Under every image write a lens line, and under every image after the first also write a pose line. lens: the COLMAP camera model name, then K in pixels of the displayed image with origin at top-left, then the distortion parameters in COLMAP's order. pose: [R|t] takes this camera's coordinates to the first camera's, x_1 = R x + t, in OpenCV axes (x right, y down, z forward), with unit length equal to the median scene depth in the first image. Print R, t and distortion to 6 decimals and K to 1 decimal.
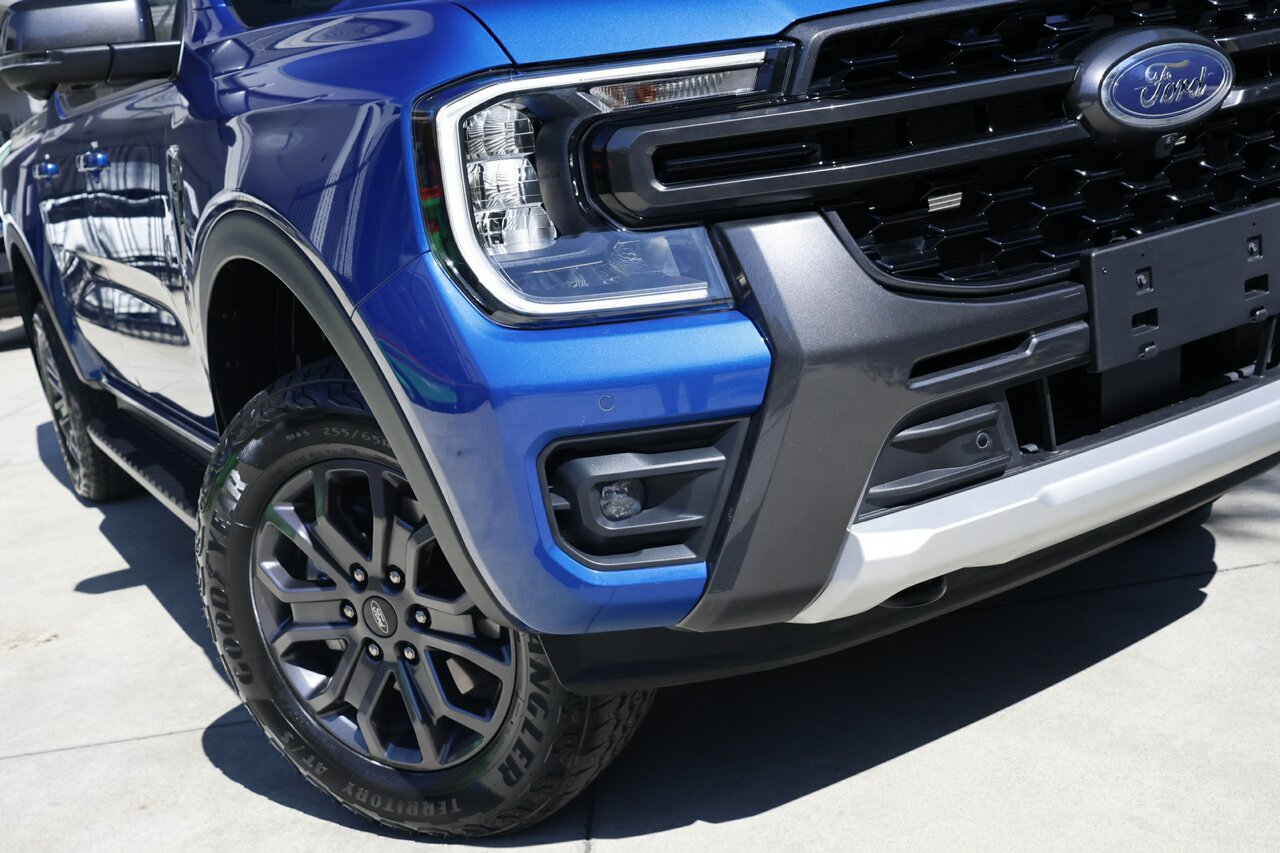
lens RADIAL K [[1279.8, 0, 639.8], [0, 1279.8, 377.7], [0, 0, 1]] dist [0.005208, -0.001978]
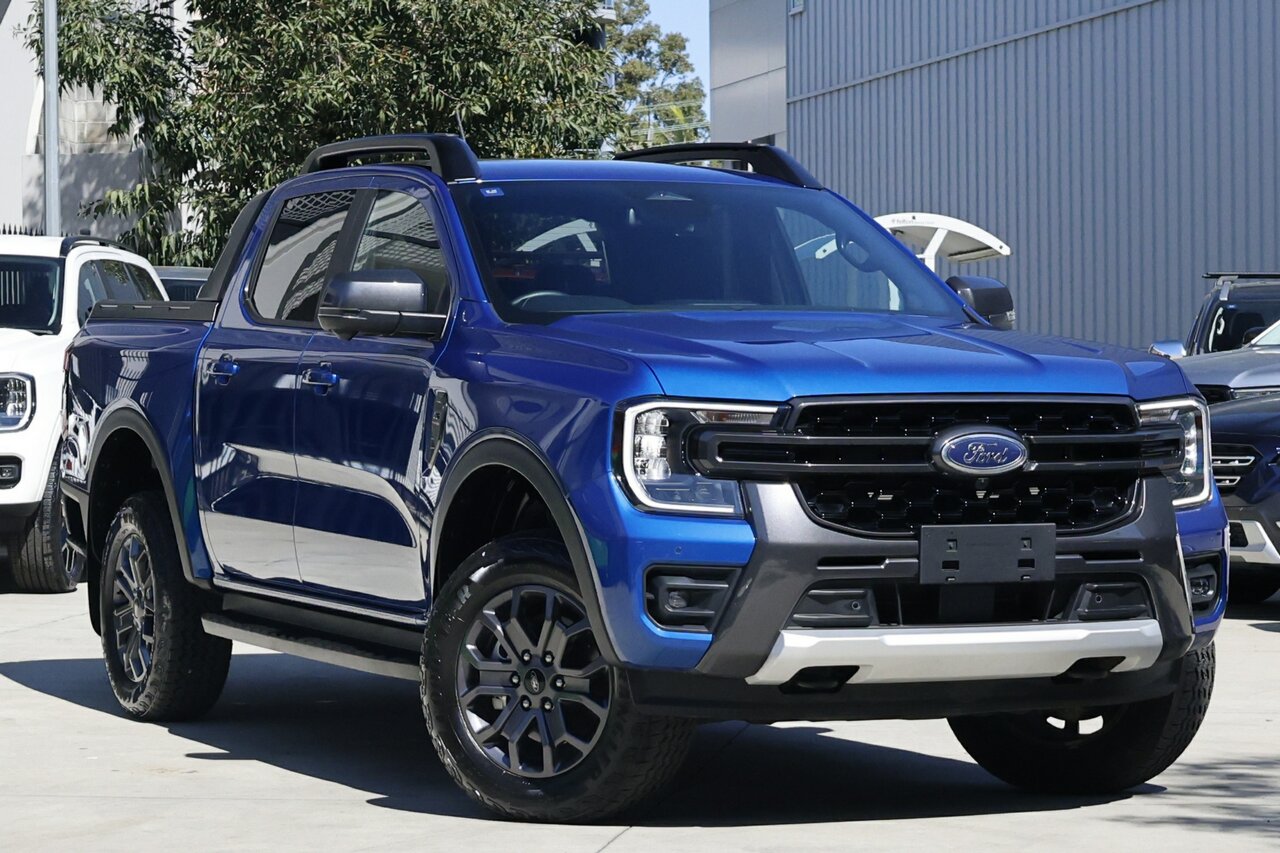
lens RADIAL K [[1496.5, 0, 640.0], [0, 1496.5, 426.5], [0, 0, 1]] dist [0.157577, -0.013218]
pose [[0.980575, 0.161030, -0.111990, 0.149782], [-0.178303, 0.969727, -0.166844, 0.233562], [0.081732, 0.183572, 0.979603, -1.446523]]
